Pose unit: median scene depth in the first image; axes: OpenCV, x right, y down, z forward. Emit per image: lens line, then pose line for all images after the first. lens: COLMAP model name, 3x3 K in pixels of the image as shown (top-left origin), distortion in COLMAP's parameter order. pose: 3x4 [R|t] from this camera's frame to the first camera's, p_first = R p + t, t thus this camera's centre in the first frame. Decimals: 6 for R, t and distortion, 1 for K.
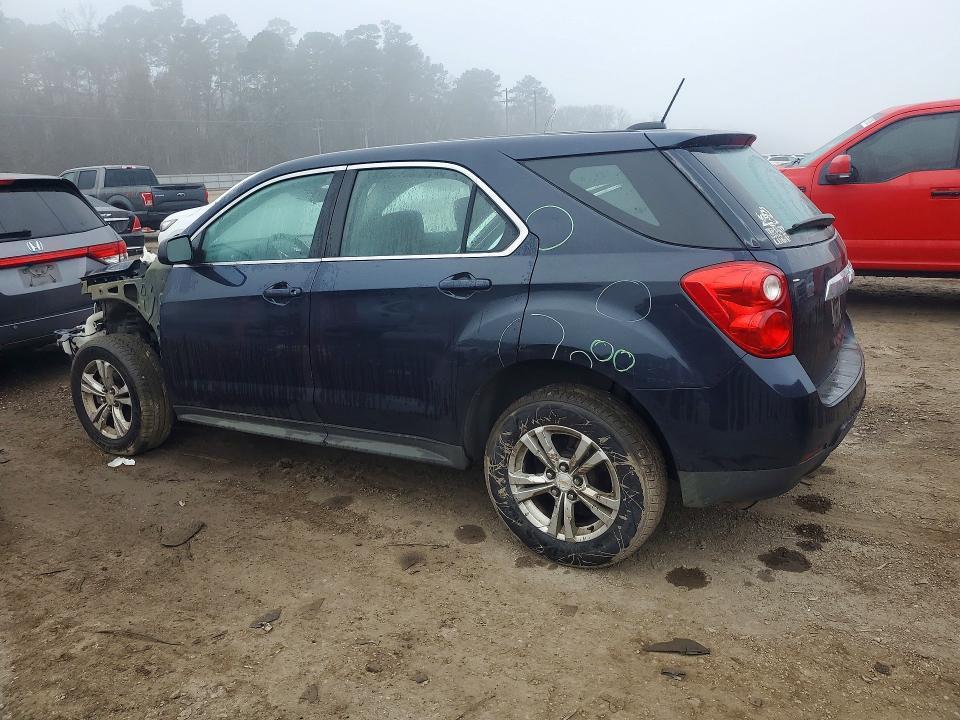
lens RADIAL K [[756.1, 0, 479.1], [0, 756.1, 359.5], [0, 0, 1]] dist [0.028767, -0.003615]
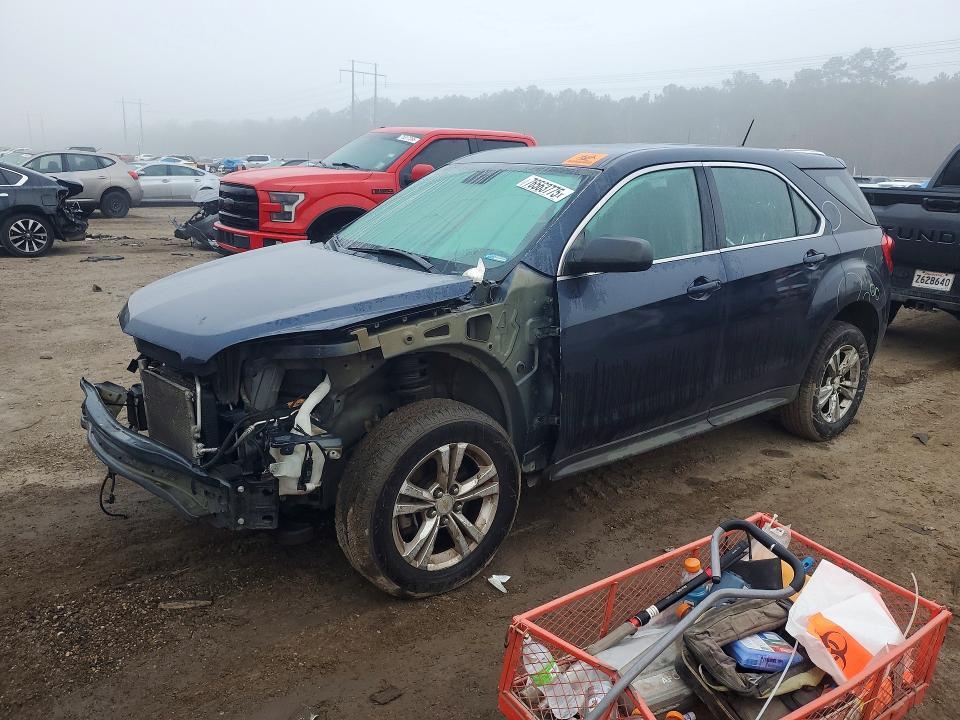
lens RADIAL K [[756.1, 0, 479.1], [0, 756.1, 359.5], [0, 0, 1]] dist [0.028767, -0.003615]
pose [[0.348646, -0.181407, 0.919531, -1.272327], [0.182949, 0.975390, 0.123060, -0.169492], [-0.919225, 0.125322, 0.373254, 0.900132]]
